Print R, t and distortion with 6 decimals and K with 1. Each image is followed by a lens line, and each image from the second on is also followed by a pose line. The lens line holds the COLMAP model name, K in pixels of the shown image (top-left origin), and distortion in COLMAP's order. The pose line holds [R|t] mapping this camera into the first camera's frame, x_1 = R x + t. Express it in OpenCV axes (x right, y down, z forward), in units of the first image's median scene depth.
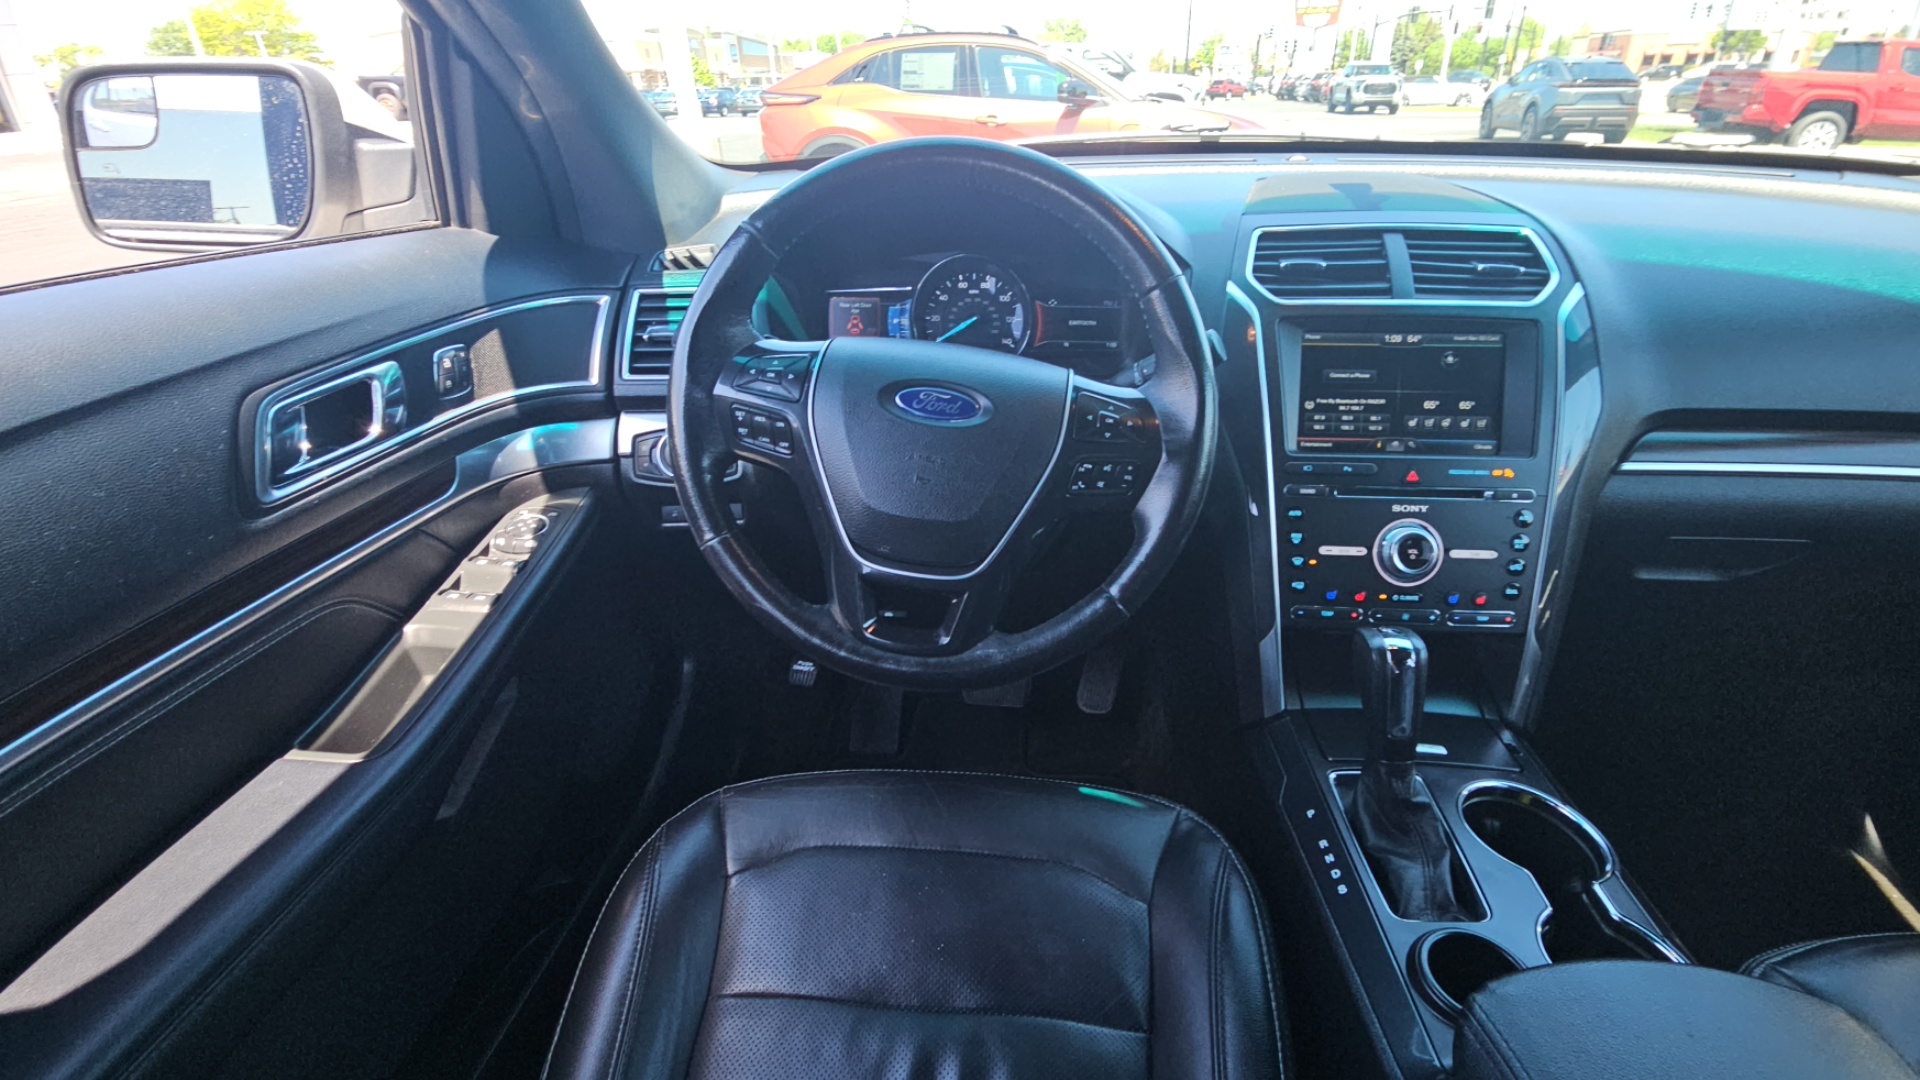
lens RADIAL K [[860.8, 0, 982.7], [0, 860.8, 542.2], [0, 0, 1]] dist [0.002640, -0.001994]
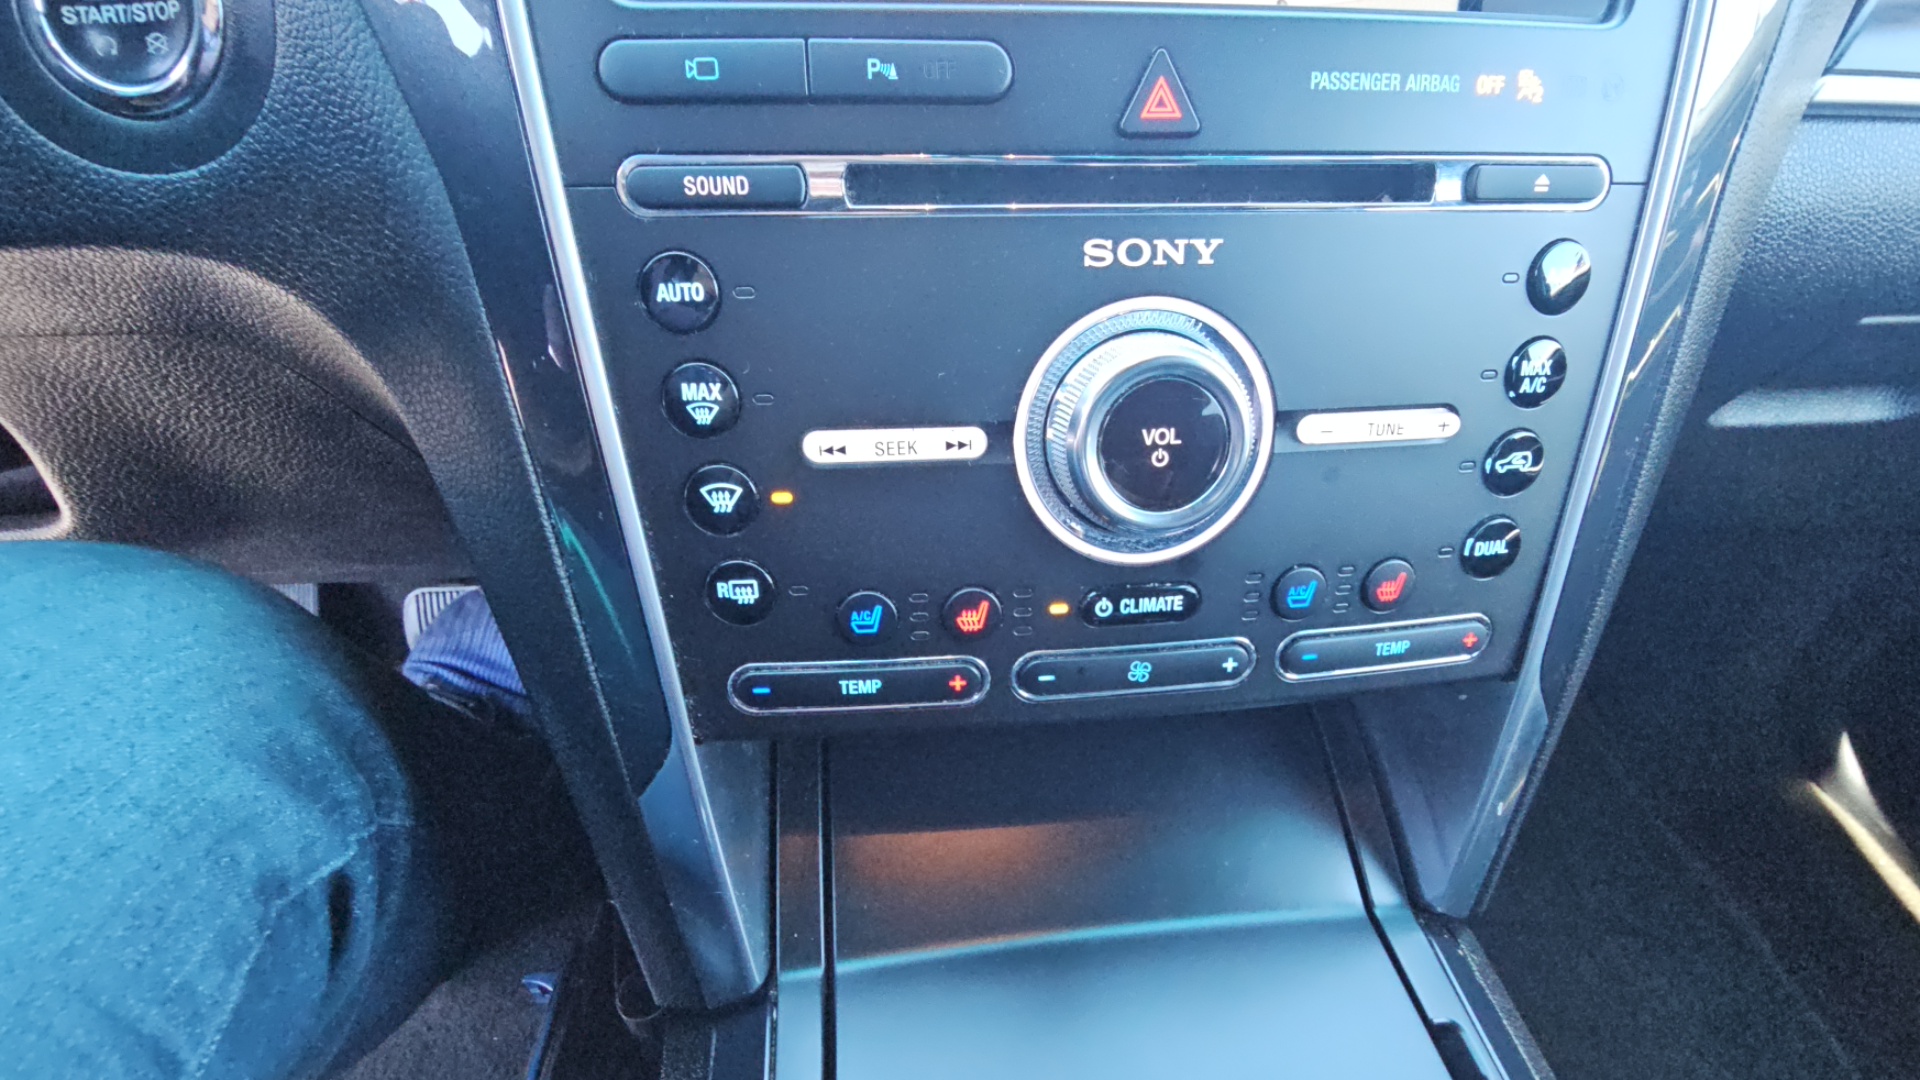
lens RADIAL K [[852.8, 0, 984.4], [0, 852.8, 535.5], [0, 0, 1]] dist [0.012159, -0.009778]
pose [[0.979058, -0.092790, 0.181205, 0.382670], [0.048802, 0.971109, 0.233594, -0.019649], [-0.197645, -0.219859, 0.955300, 0.731925]]
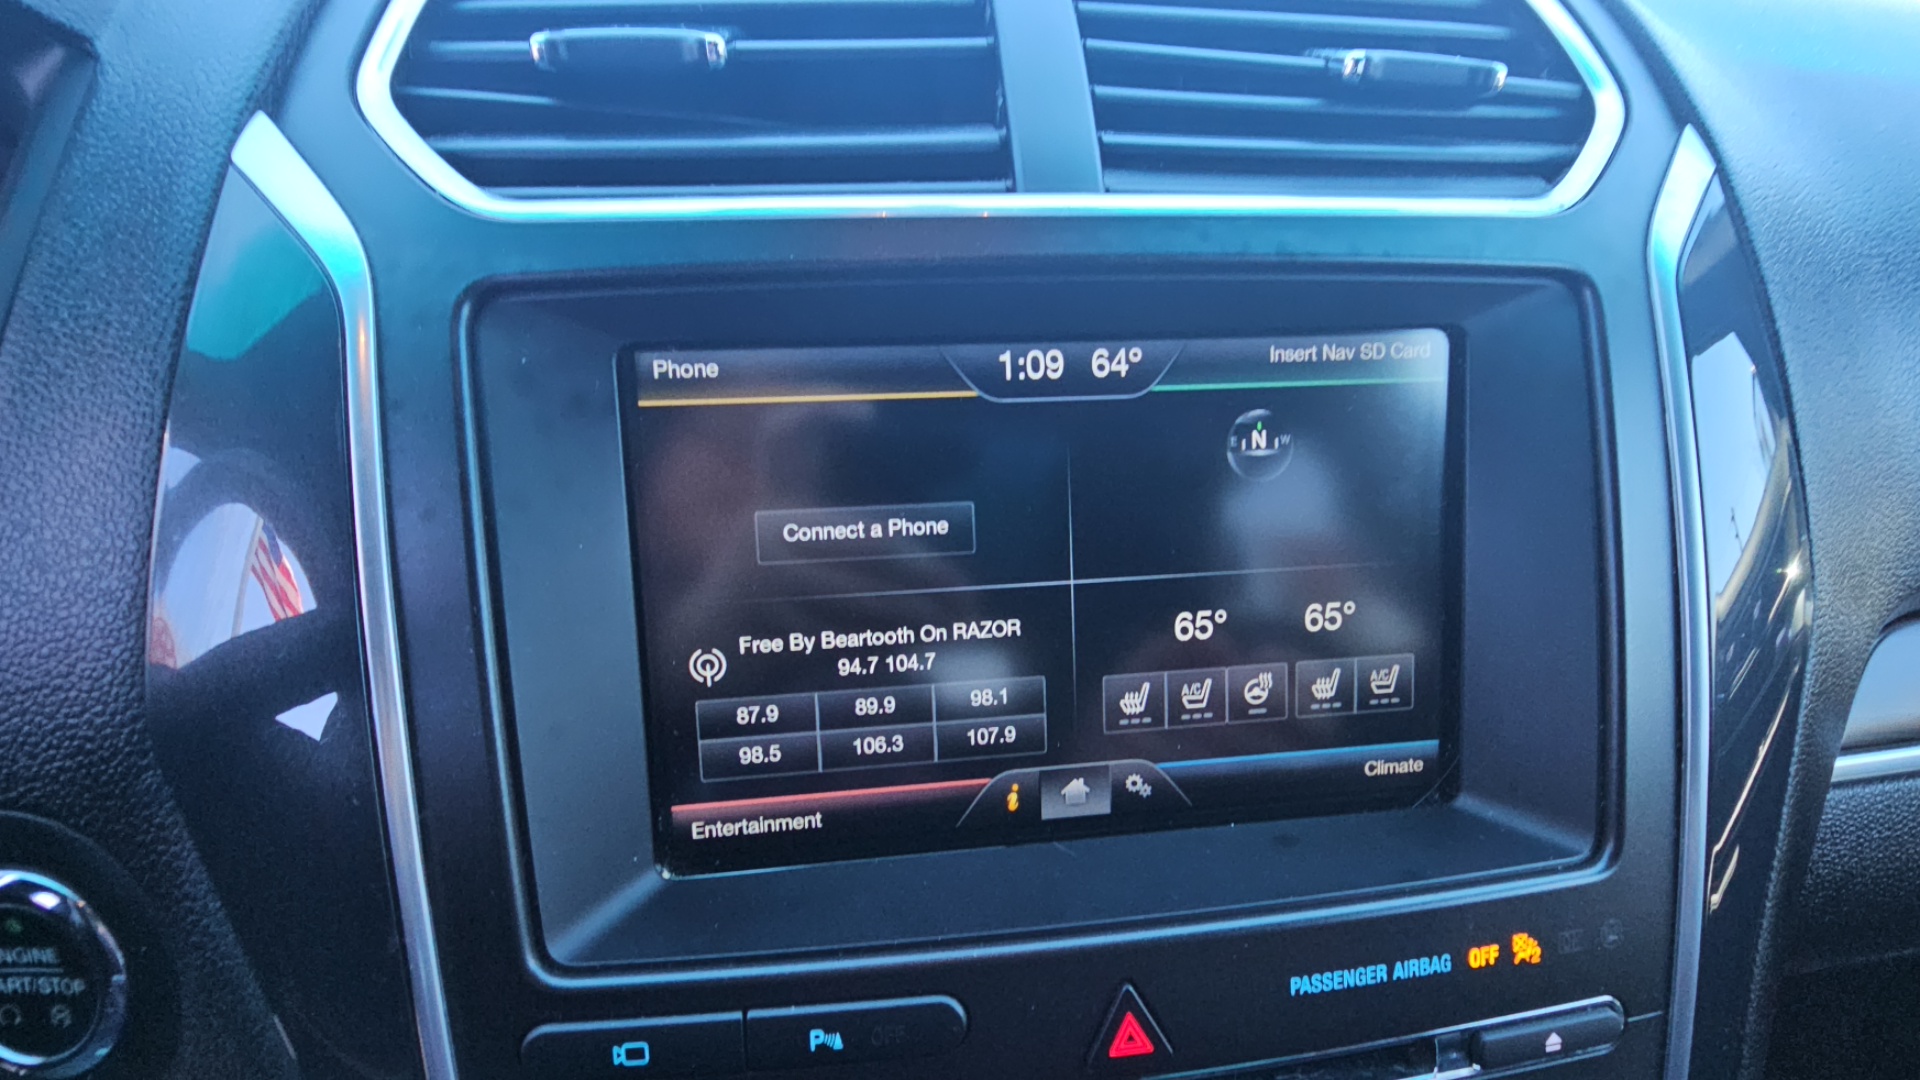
lens RADIAL K [[852.8, 0, 984.4], [0, 852.8, 535.5], [0, 0, 1]] dist [0.012159, -0.009778]
pose [[0.978921, -0.077683, 0.188889, 0.413556], [0.072205, 0.996750, 0.035725, -0.198199], [-0.191050, -0.021333, 0.981348, 0.766679]]
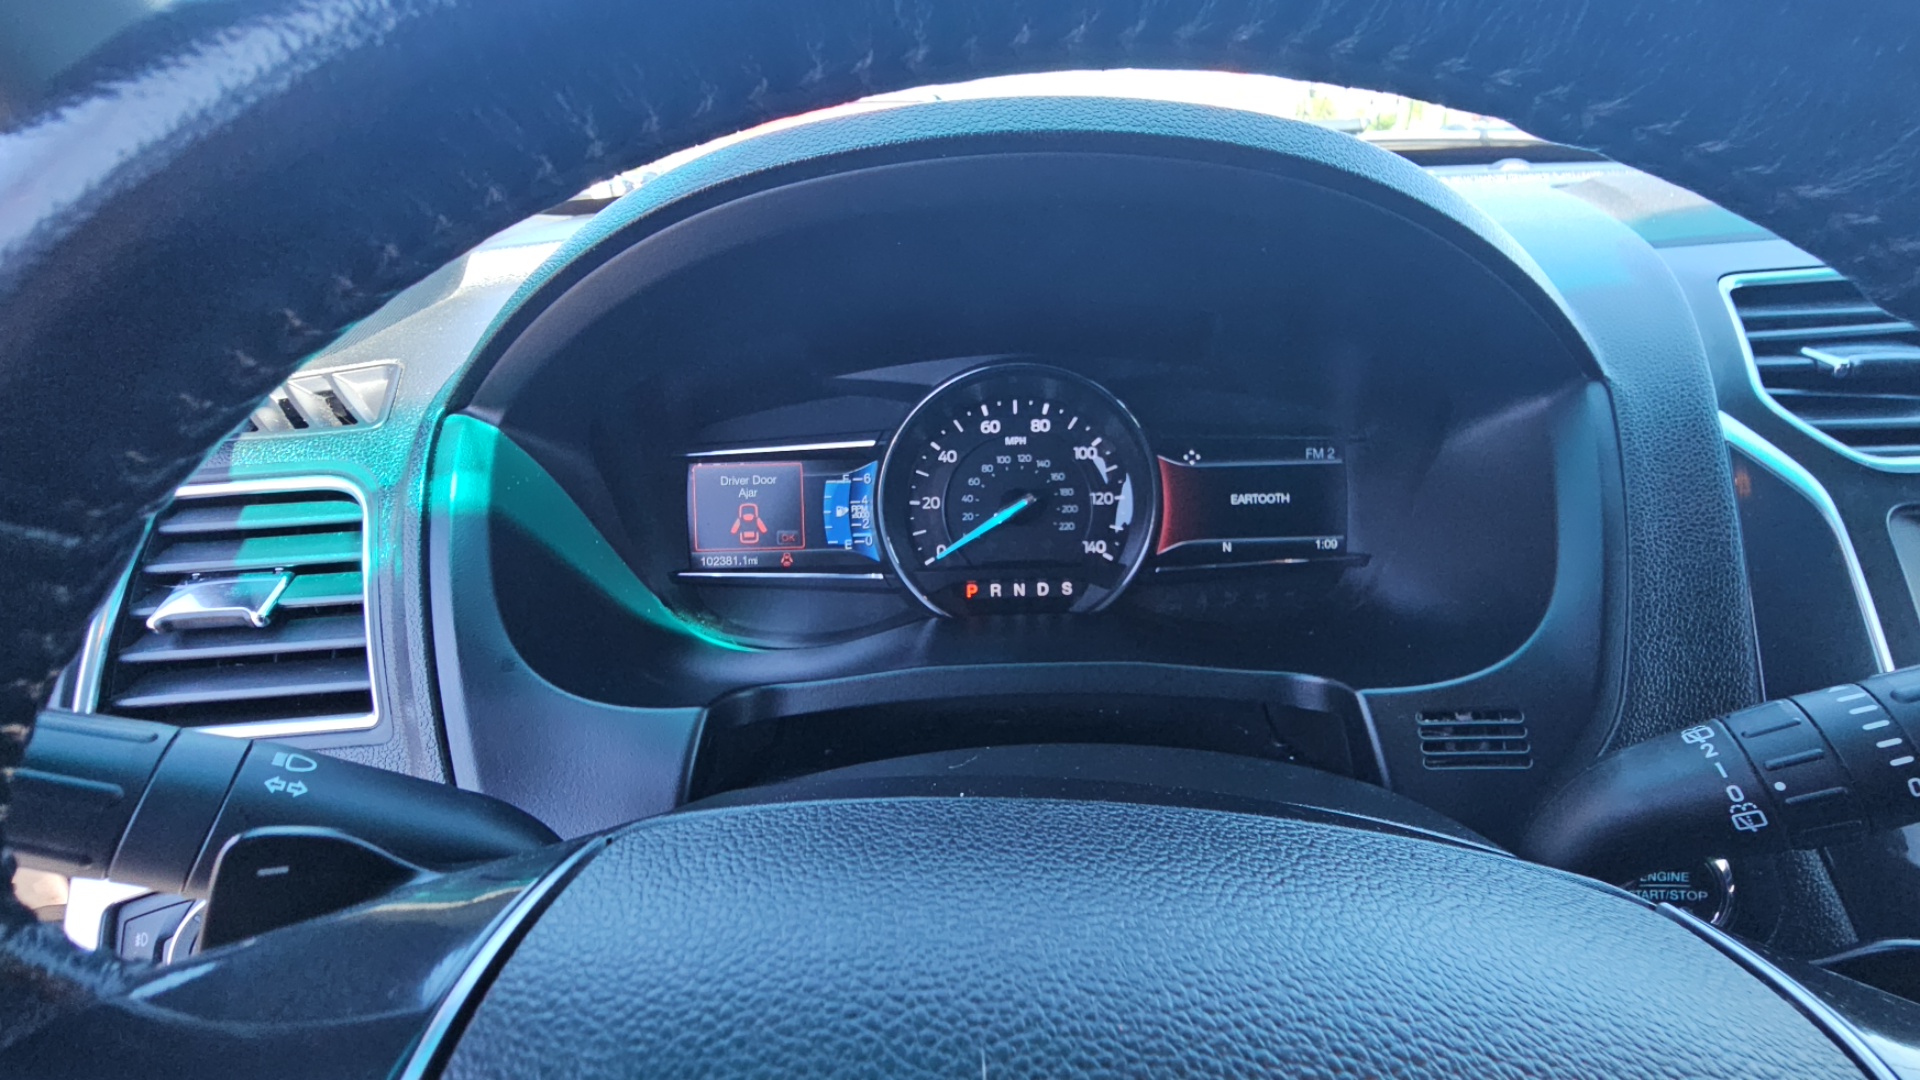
lens RADIAL K [[857.3, 0, 981.5], [0, 857.3, 553.0], [0, 0, 1]] dist [-0.000196, -0.000923]
pose [[0.996377, -0.053627, 0.066003, -0.069081], [0.058018, 0.996098, -0.066508, -0.236070], [-0.062179, 0.070097, 0.995600, 0.651577]]
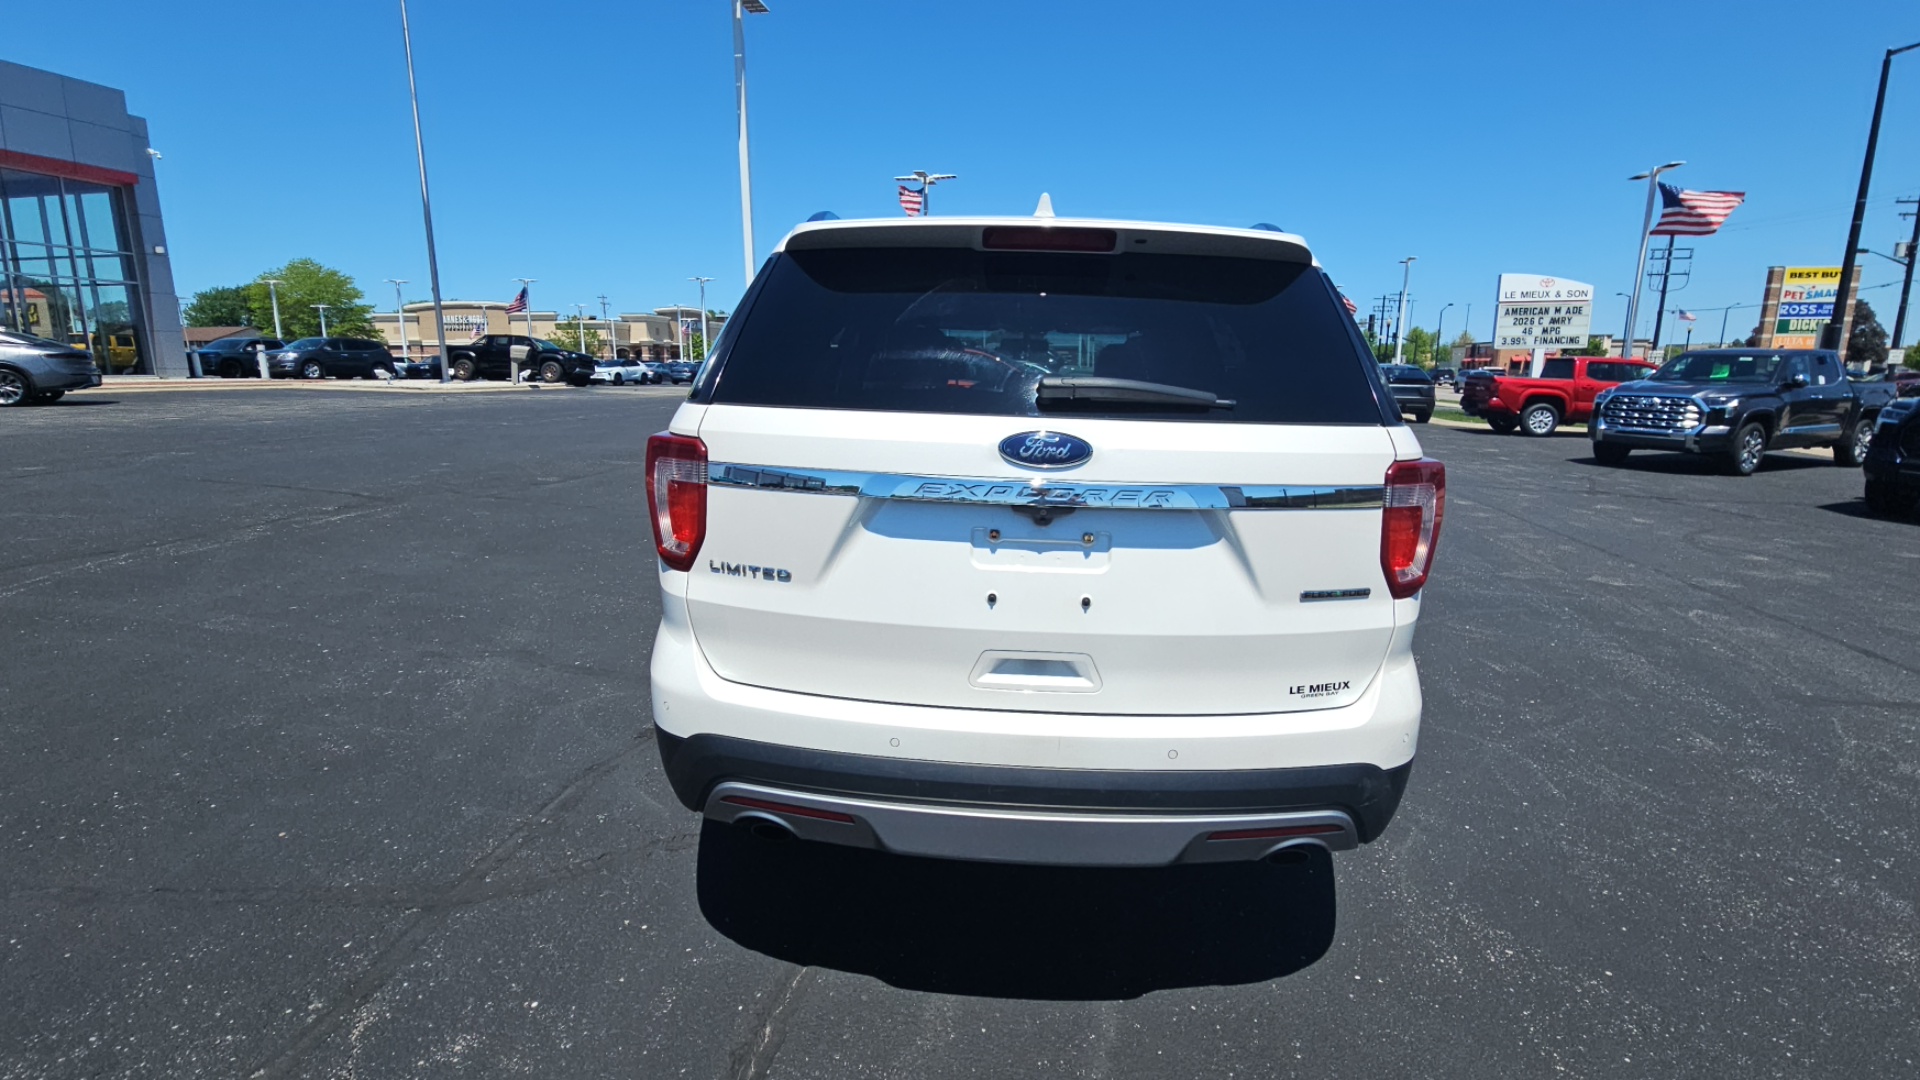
lens RADIAL K [[860.4, 0, 981.7], [0, 860.4, 542.2], [0, 0, 1]] dist [0.005705, -0.006495]
pose [[0.999061, 0.023029, 0.036710, 0.030523], [-0.011730, 0.959199, -0.282488, 2.302383], [-0.041718, 0.281792, 0.958568, -4.547022]]
